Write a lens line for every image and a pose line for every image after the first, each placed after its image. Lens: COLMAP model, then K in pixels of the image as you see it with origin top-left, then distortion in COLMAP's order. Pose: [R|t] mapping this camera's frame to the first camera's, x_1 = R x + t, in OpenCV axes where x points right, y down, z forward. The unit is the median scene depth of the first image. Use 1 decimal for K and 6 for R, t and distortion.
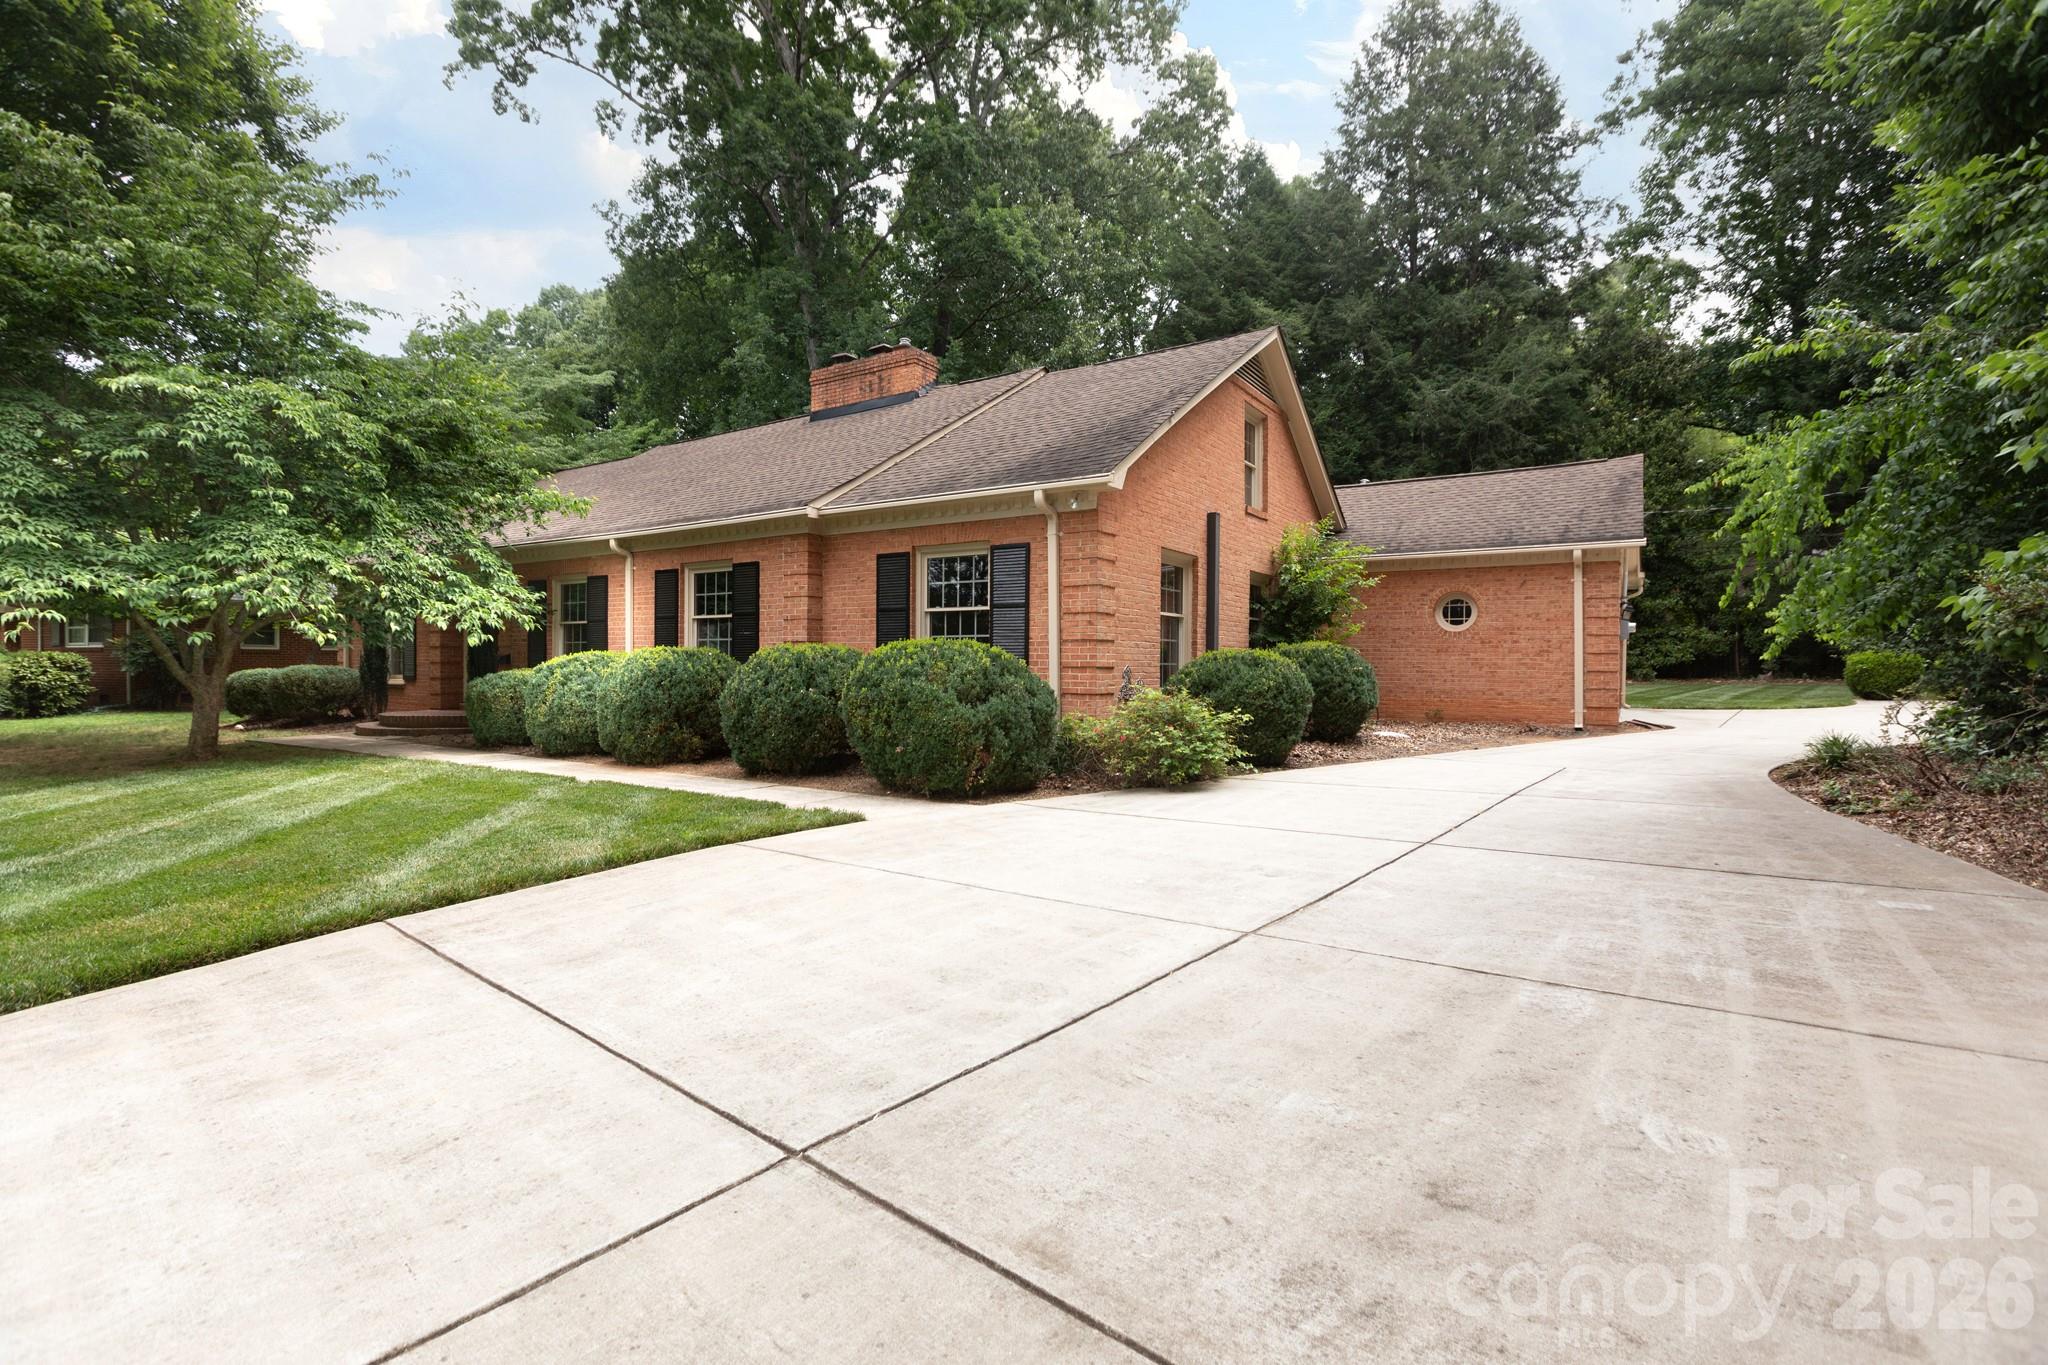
lens RADIAL K [[927.9, 0, 1012.2], [0, 927.9, 683.7], [0, 0, 1]] dist [0.006879, -0.002917]
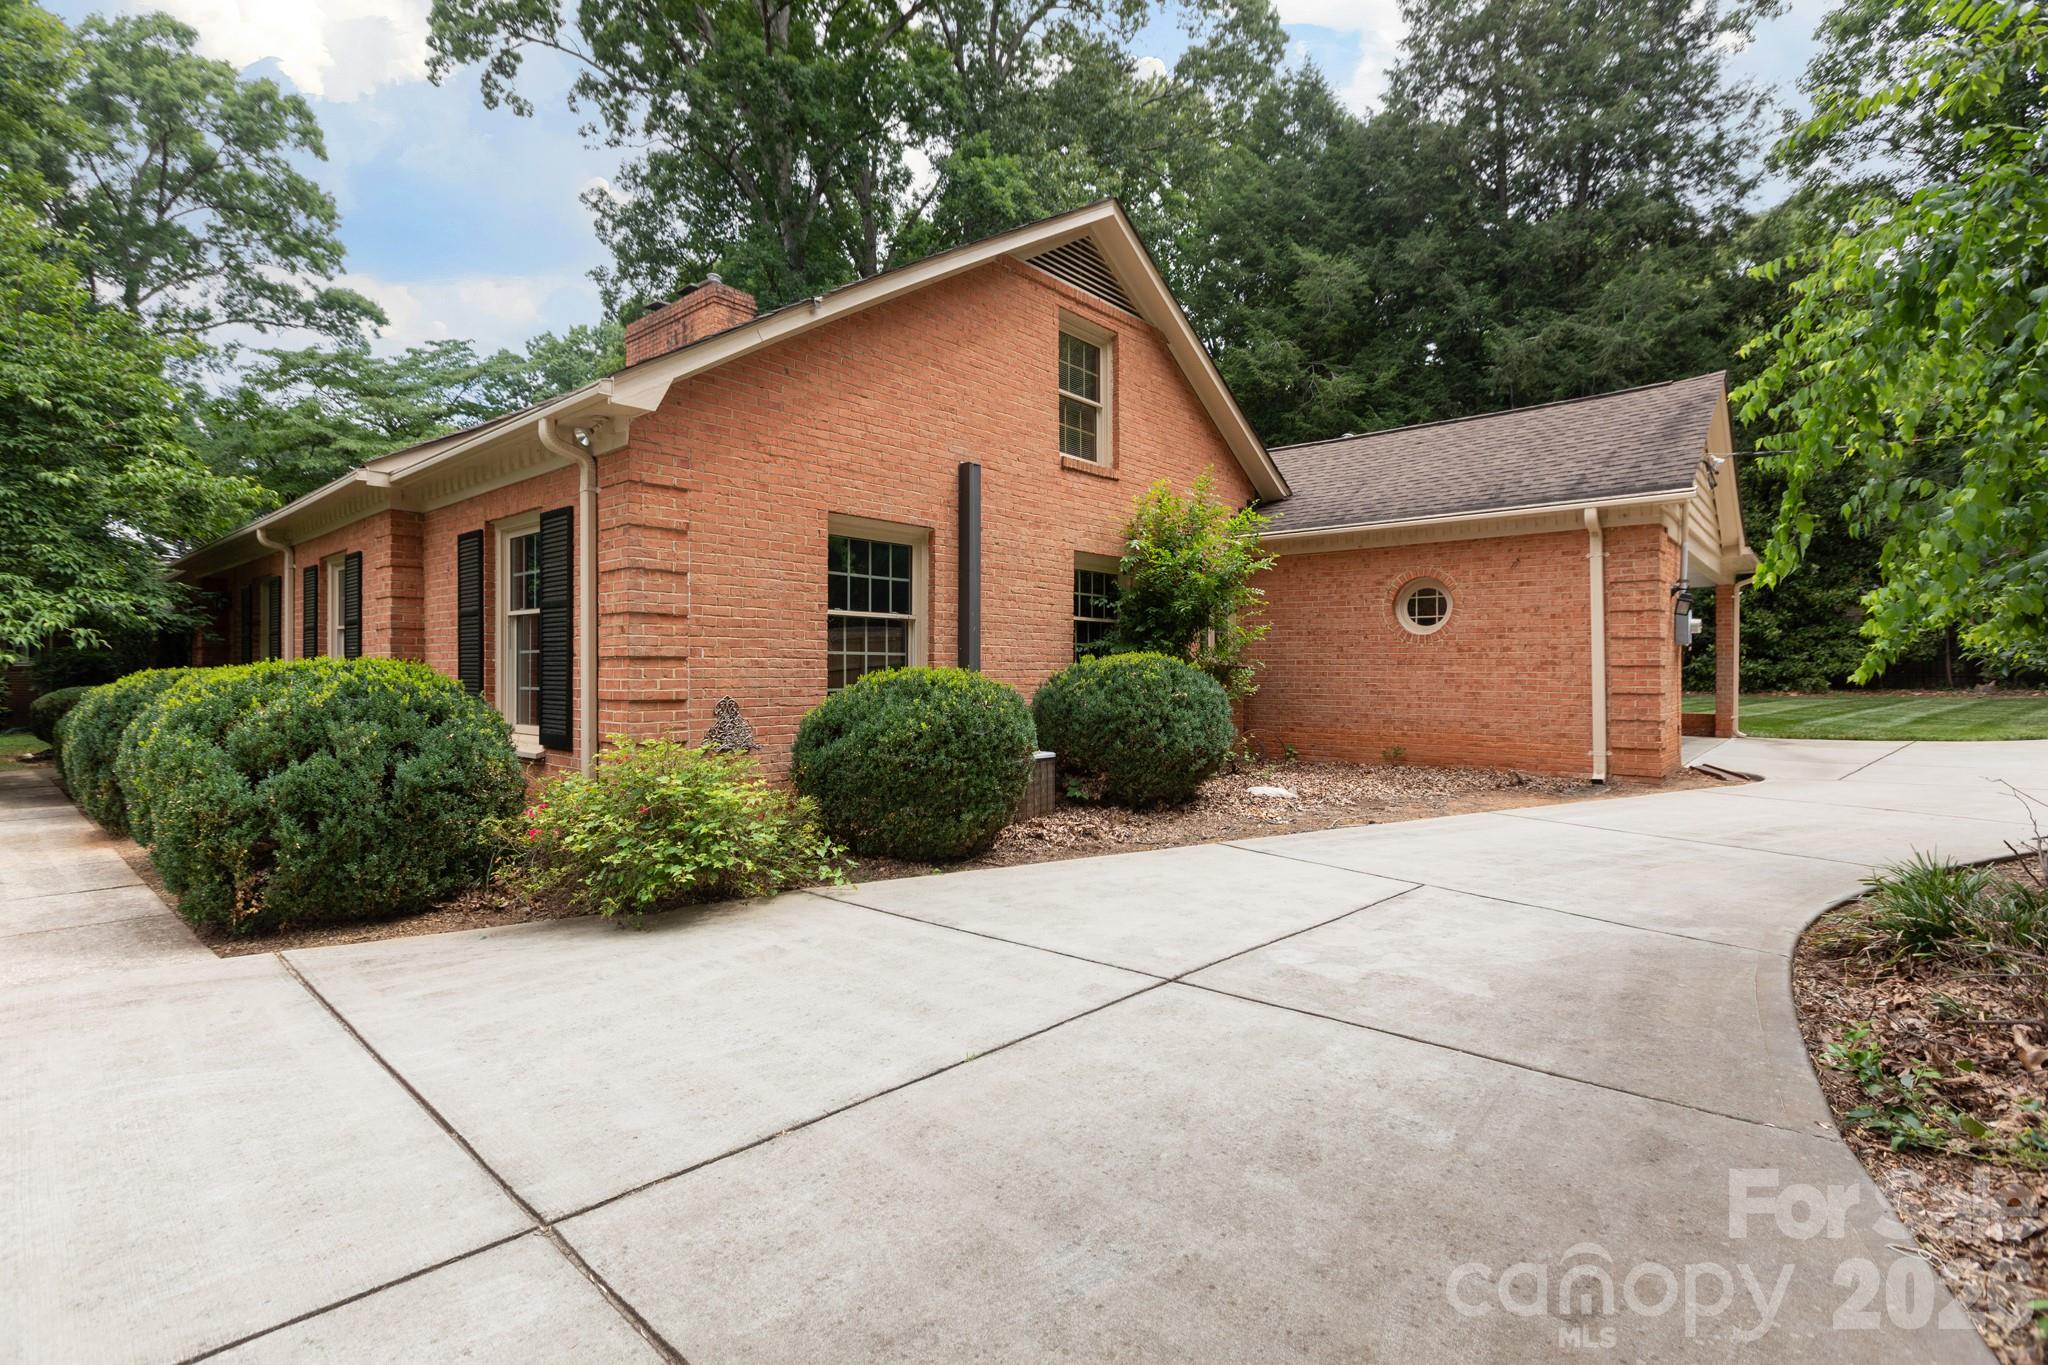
lens RADIAL K [[927.9, 0, 1032.7], [0, 927.9, 676.6], [0, 0, 1]] dist [0.006879, -0.002917]
pose [[0.990440, -0.005177, -0.137850, 0.141854], [0.003206, 0.999890, -0.014515, -0.007837], [0.137910, 0.013934, 0.990347, 0.136642]]
